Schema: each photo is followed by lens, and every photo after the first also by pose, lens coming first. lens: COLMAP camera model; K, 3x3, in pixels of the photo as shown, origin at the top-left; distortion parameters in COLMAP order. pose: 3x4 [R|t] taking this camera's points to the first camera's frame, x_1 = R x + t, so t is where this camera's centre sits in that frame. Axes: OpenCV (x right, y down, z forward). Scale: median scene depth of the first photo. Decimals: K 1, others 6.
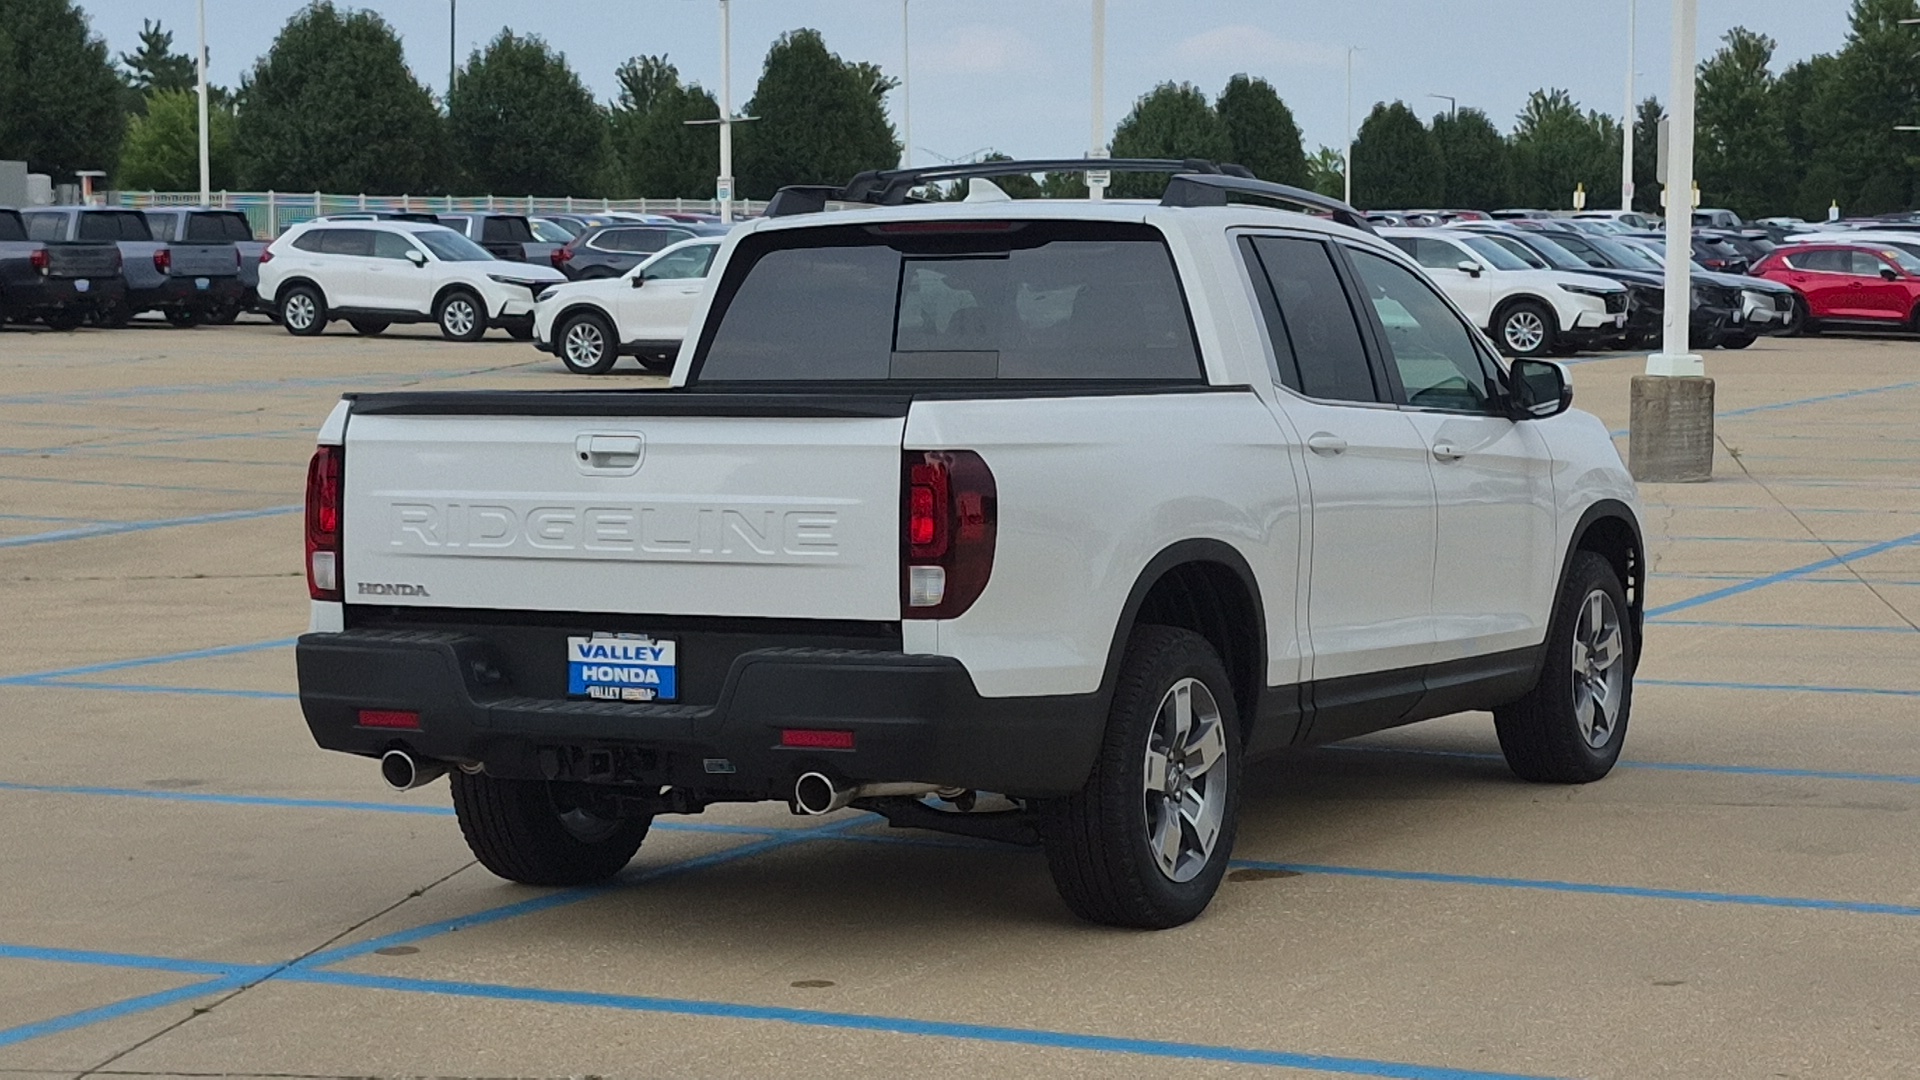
lens RADIAL K [[3764.9, 0, 955.3], [0, 3764.9, 537.2], [0, 0, 1]] dist [0.134739, 0.000000]
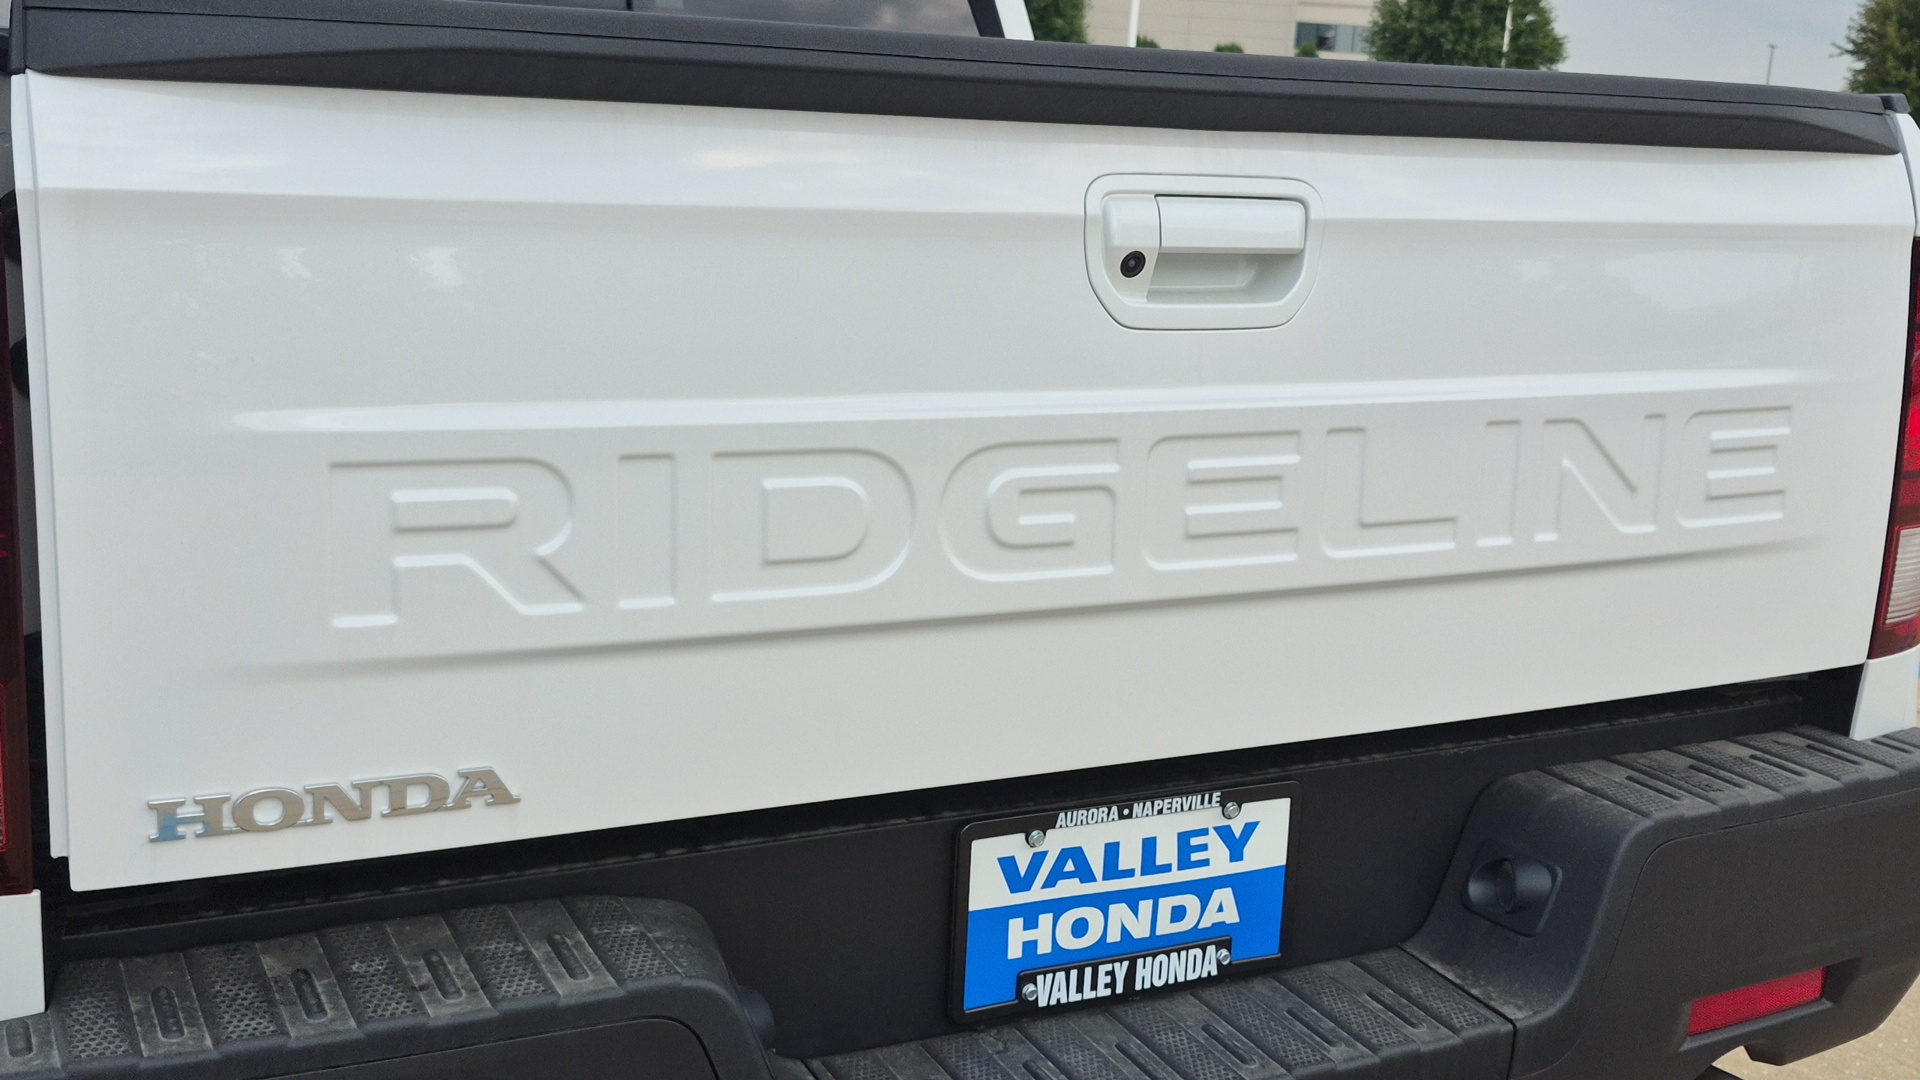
lens RADIAL K [[2004.0, 0, 946.1], [0, 2004.0, 507.5], [0, 0, 1]] dist [0.089501, 0.000000]
pose [[0.580929, -0.121791, 0.804791, -0.234470], [-0.000831, 0.988653, 0.150215, -0.025947], [-0.813954, -0.087933, 0.574236, 0.907329]]
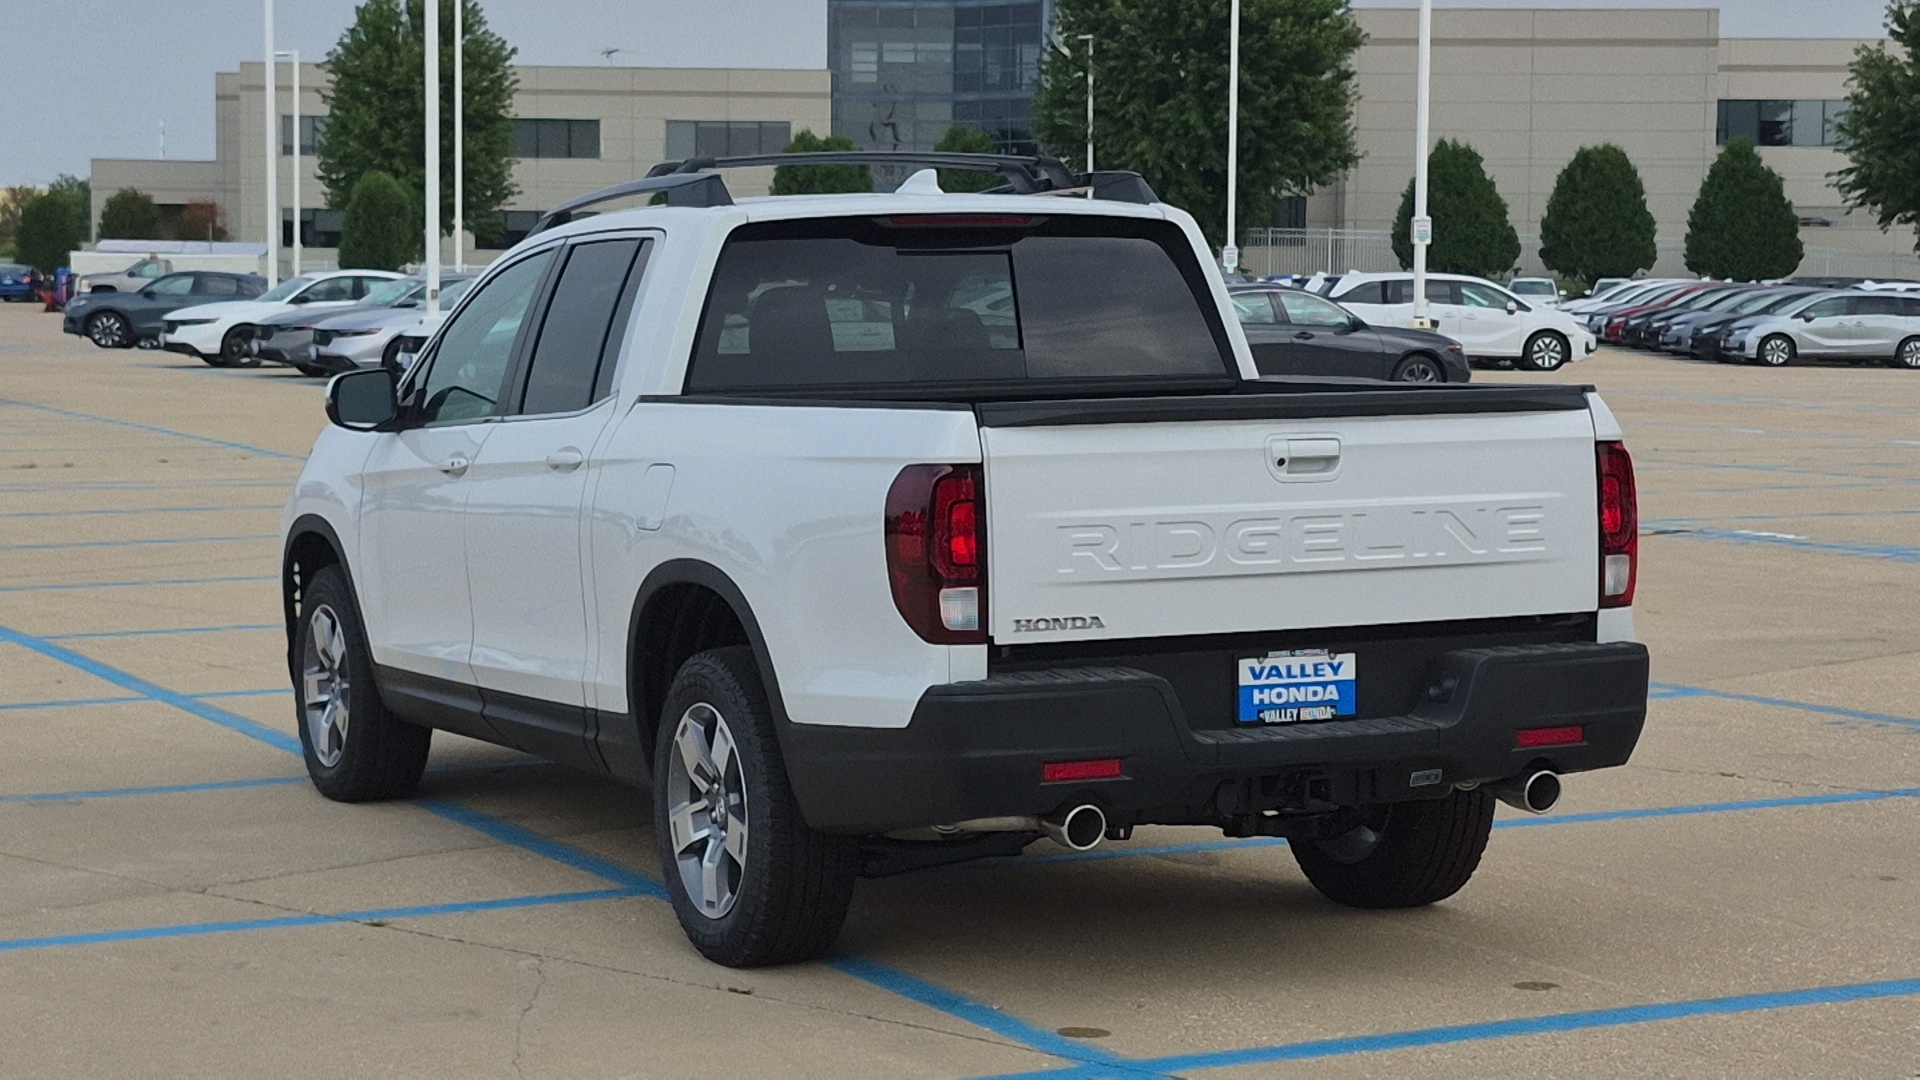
lens RADIAL K [[3597.0, 0, 968.6], [0, 3597.0, 530.2], [0, 0, 1]] dist [0.220886, 0.000000]
pose [[0.618583, -0.049703, 0.784146, -0.832363], [0.051635, 0.998411, 0.022551, -0.028420], [-0.784021, 0.026540, 0.620167, 0.503769]]
